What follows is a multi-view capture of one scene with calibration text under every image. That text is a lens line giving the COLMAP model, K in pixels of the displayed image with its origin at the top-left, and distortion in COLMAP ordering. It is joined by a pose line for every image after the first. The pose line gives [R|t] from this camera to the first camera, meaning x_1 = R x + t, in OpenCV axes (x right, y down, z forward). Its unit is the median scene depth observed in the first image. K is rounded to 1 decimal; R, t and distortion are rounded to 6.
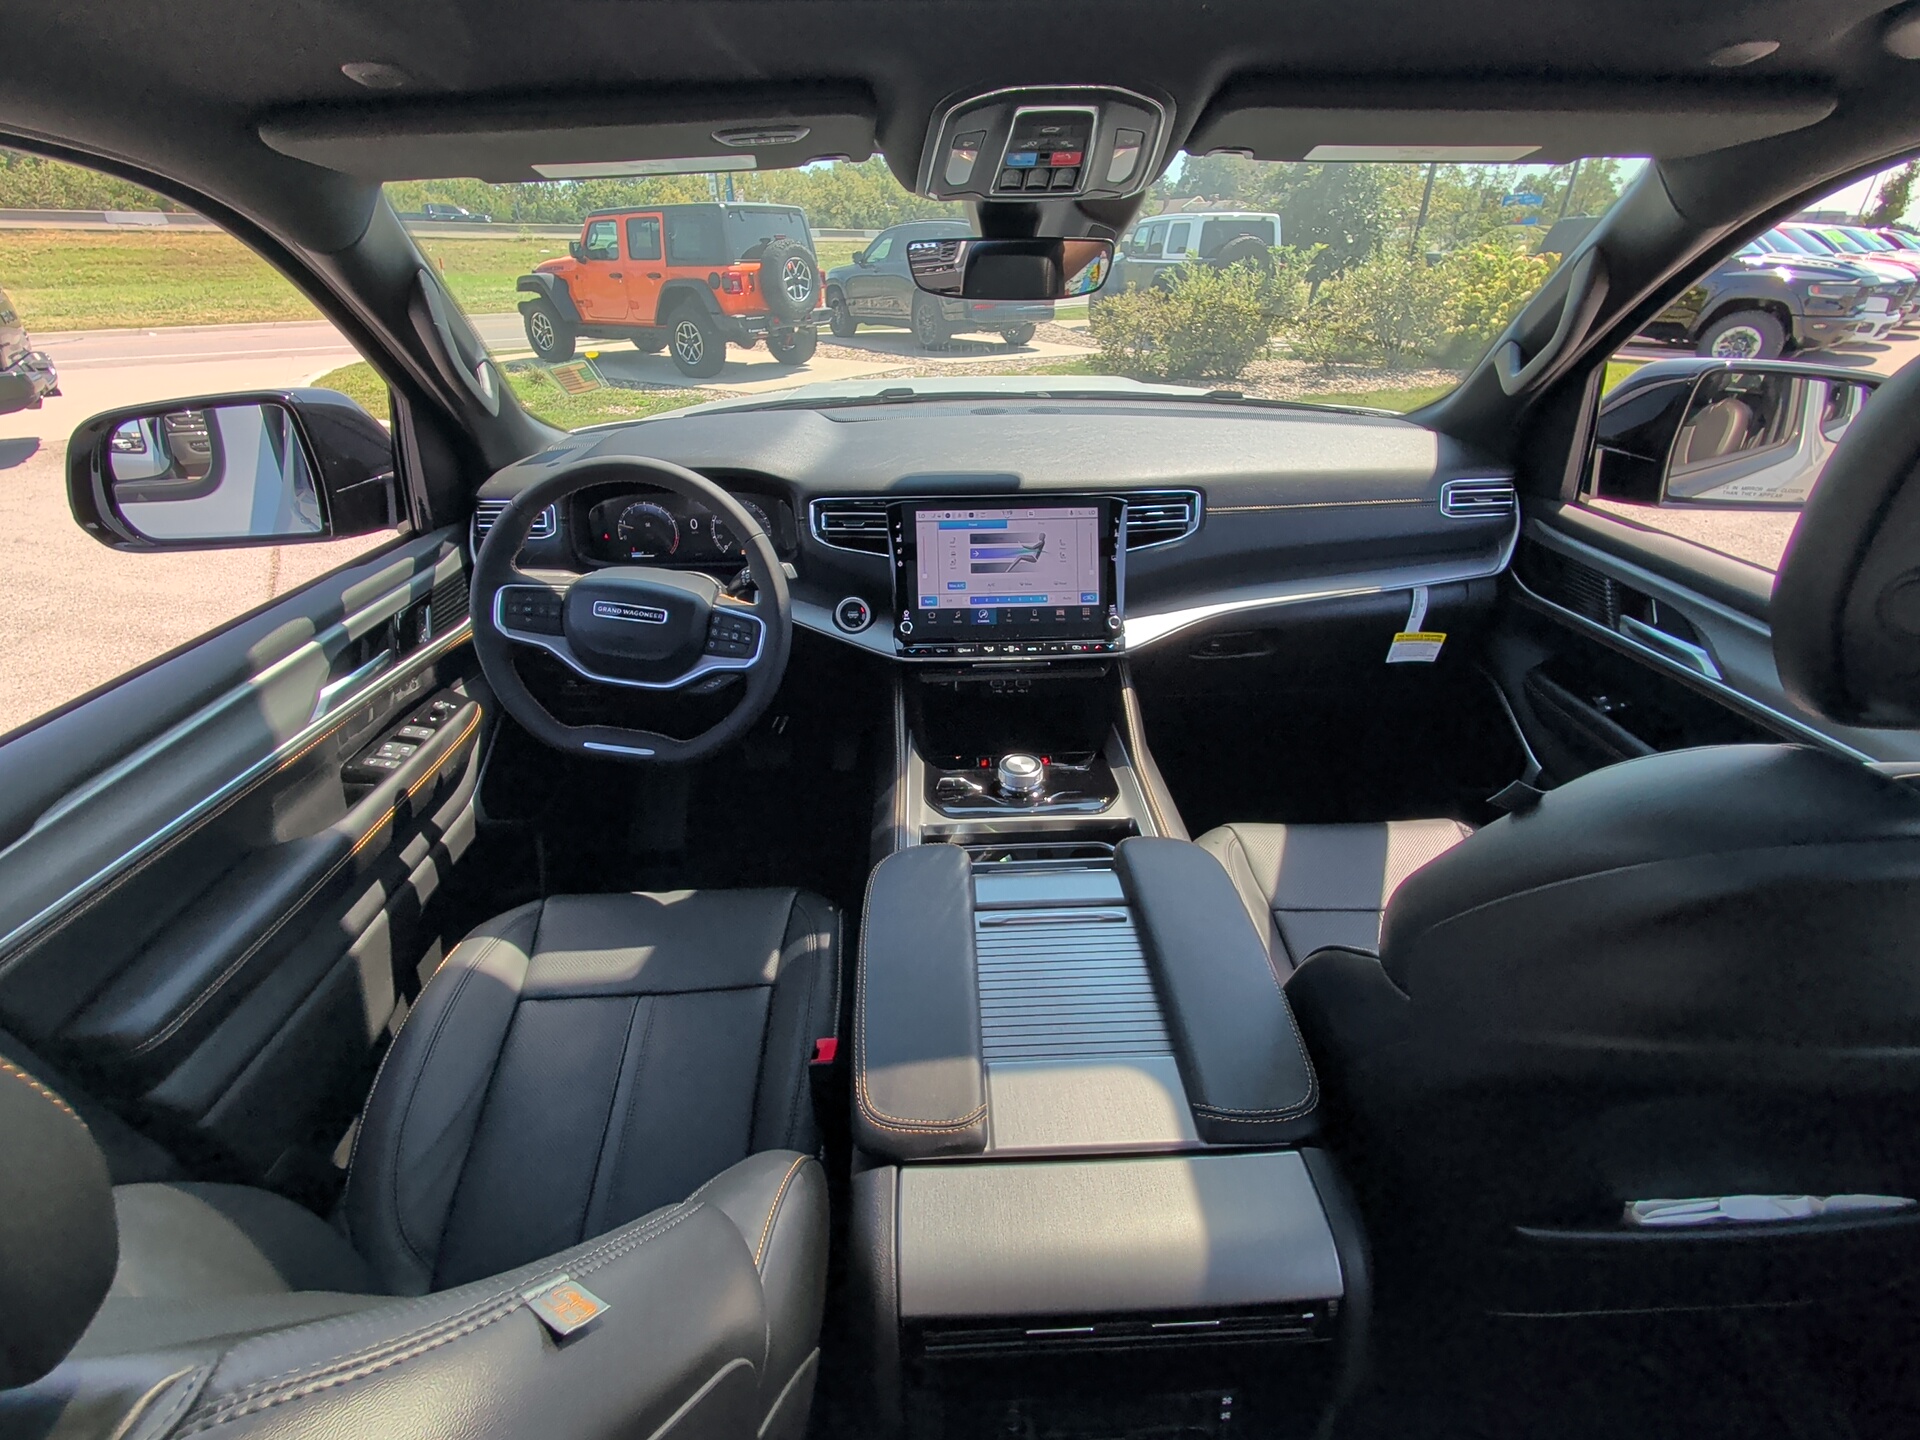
lens RADIAL K [[825.1, 0, 959.9], [0, 825.1, 716.4], [0, 0, 1]] dist [0.001628, 0.000251]
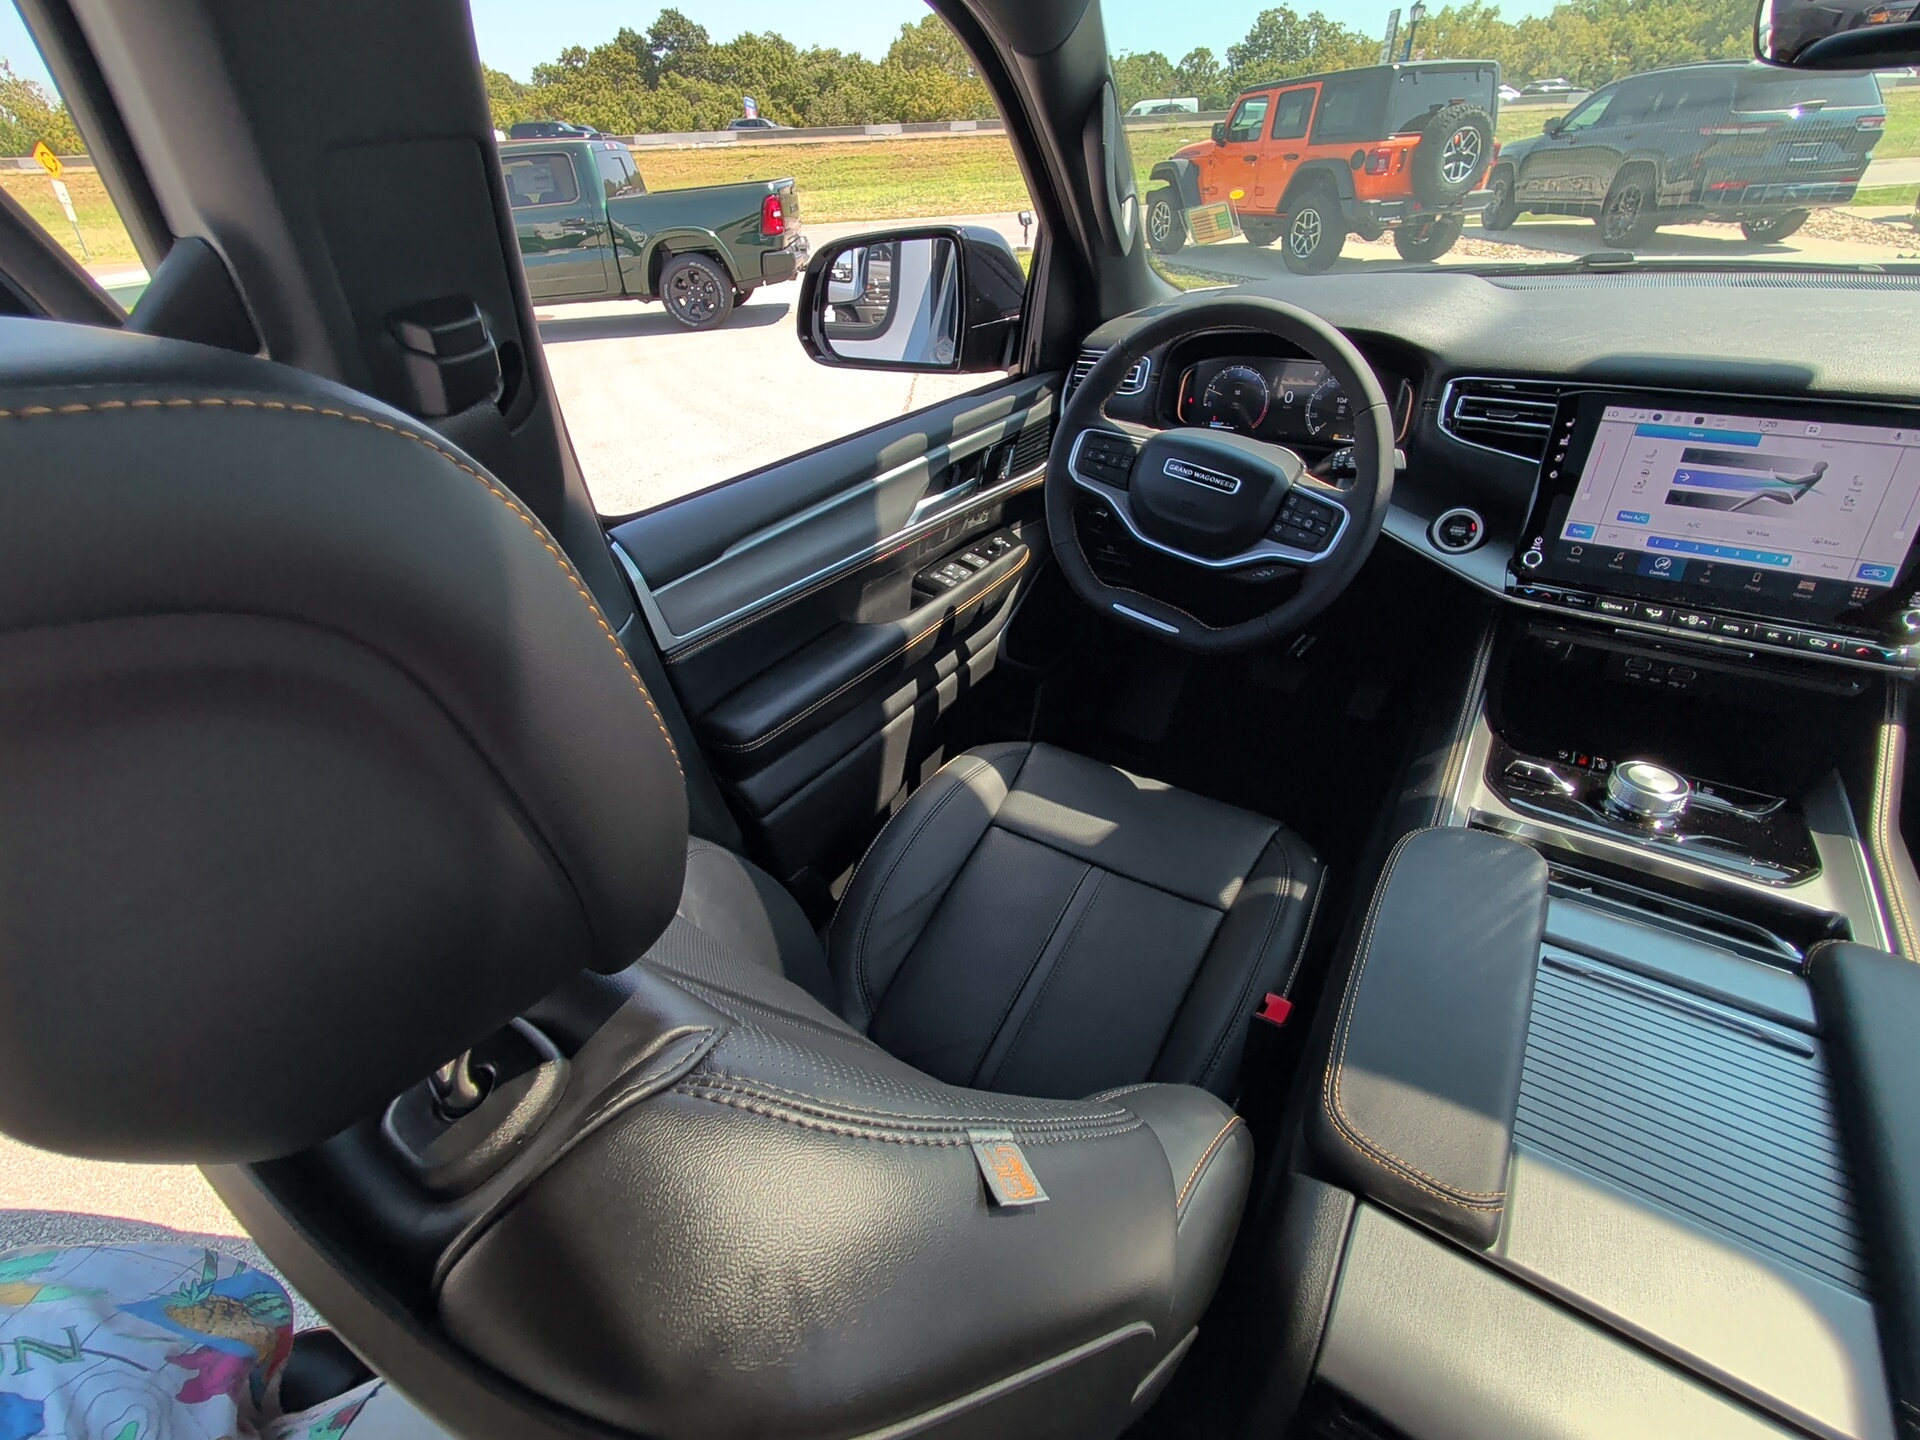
lens RADIAL K [[825.1, 0, 959.9], [0, 825.1, 716.4], [0, 0, 1]] dist [0.001628, 0.000251]
pose [[0.806440, 0.305266, -0.506426, -0.063429], [-0.254069, 0.952234, 0.169409, 0.037686], [0.533950, -0.007952, 0.845478, 0.071895]]
